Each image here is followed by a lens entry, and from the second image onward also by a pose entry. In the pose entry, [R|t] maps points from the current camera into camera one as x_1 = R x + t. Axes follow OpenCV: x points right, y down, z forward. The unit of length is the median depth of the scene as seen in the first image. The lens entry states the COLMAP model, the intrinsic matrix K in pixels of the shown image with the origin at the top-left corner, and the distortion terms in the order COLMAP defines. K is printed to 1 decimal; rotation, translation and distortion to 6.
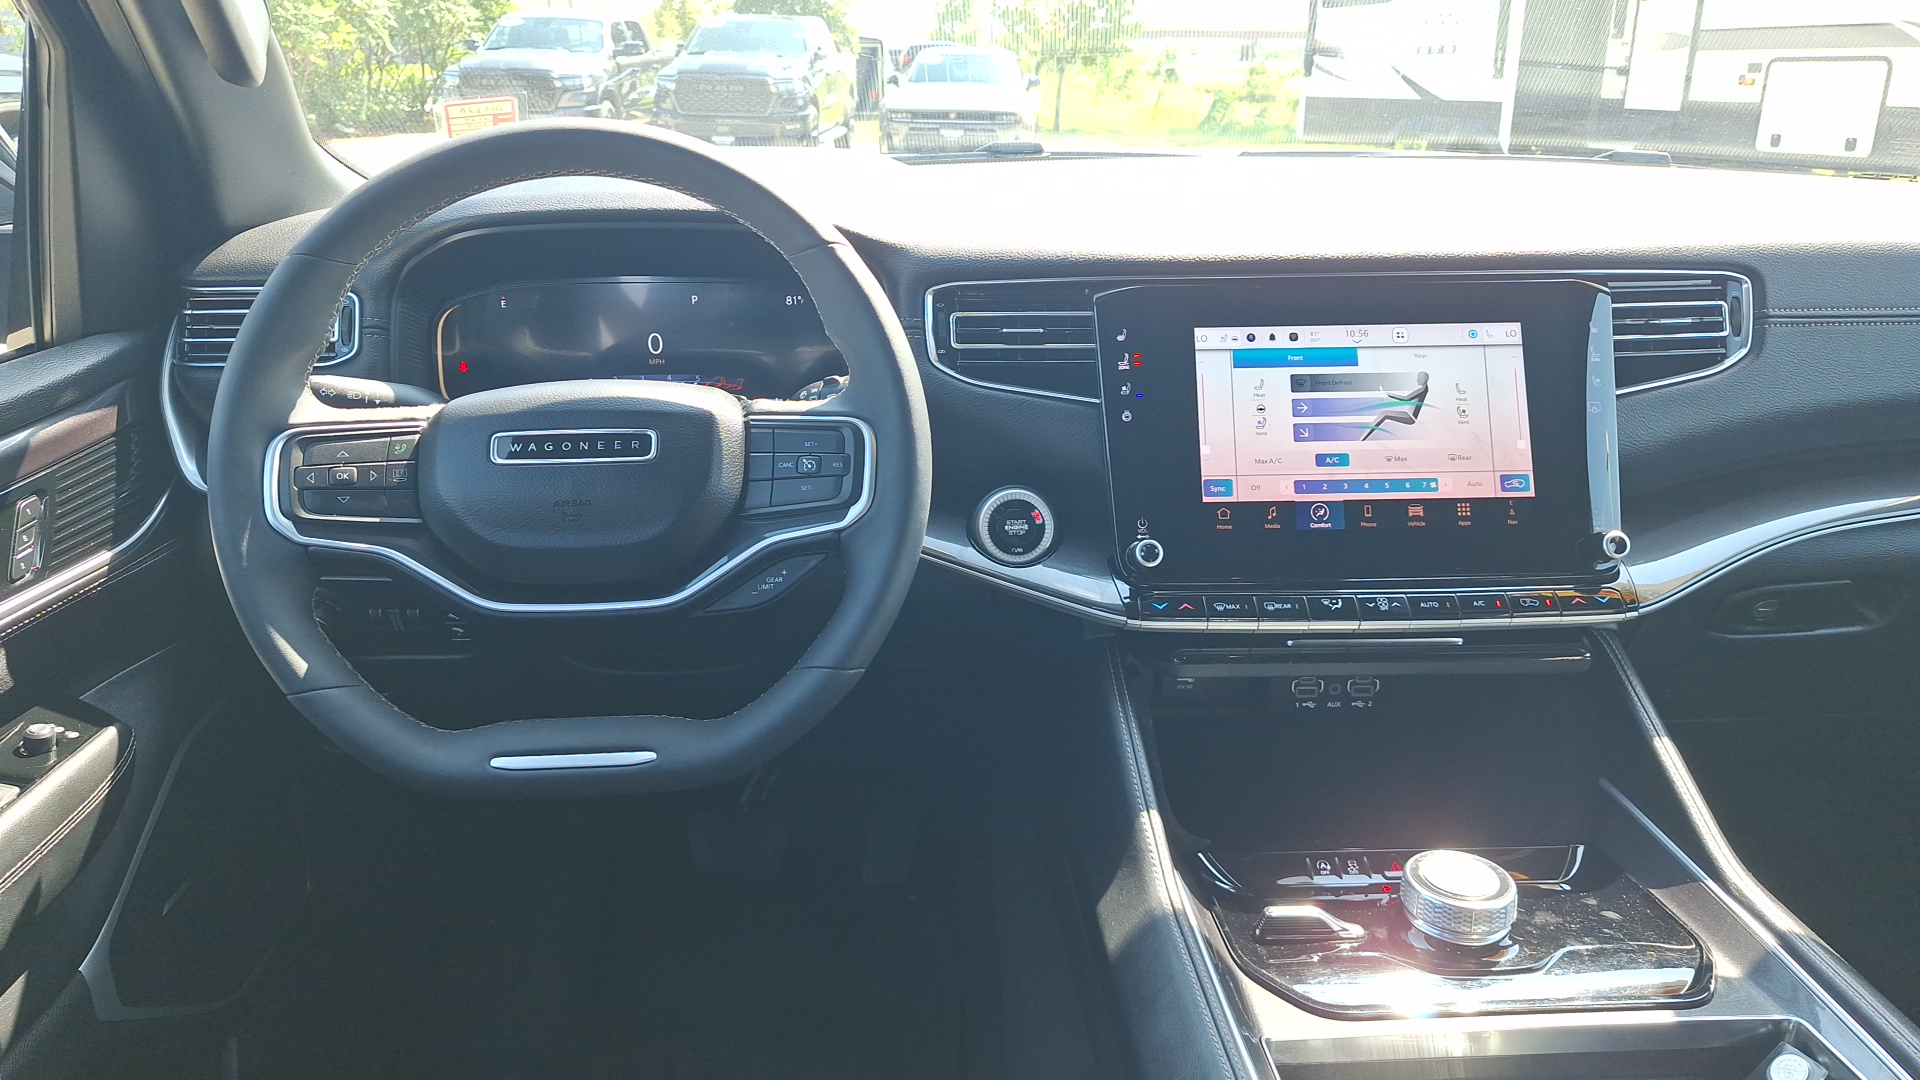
lens RADIAL K [[1372.3, 0, 960.0], [0, 1372.3, 540.0], [0, 0, 1]] dist [0.059809, -0.071958]
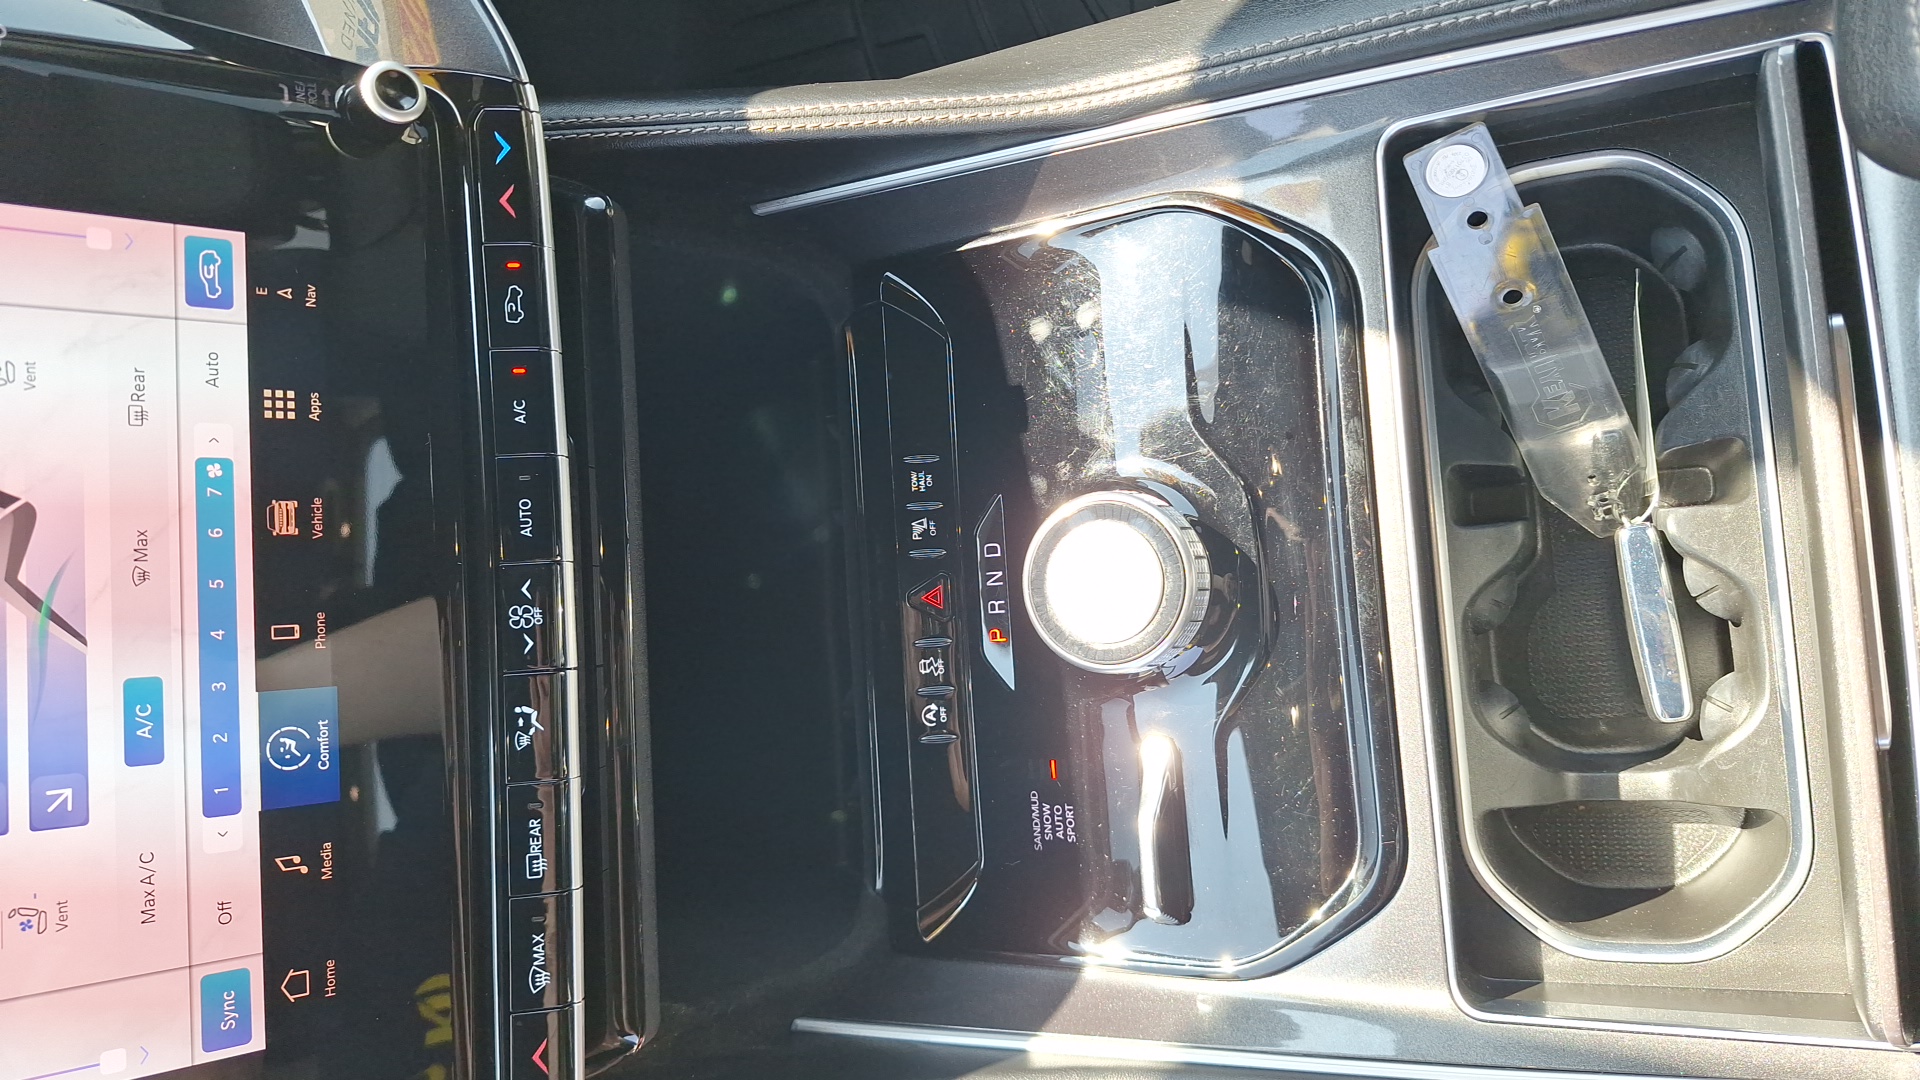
lens RADIAL K [[1372.3, 0, 960.0], [0, 1372.3, 540.0], [0, 0, 1]] dist [0.059809, -0.071958]
pose [[-0.247365, -0.867383, 0.431807, 0.088866], [0.889307, -0.026333, 0.456552, -0.031108], [-0.384635, 0.496944, 0.777883, 0.591002]]
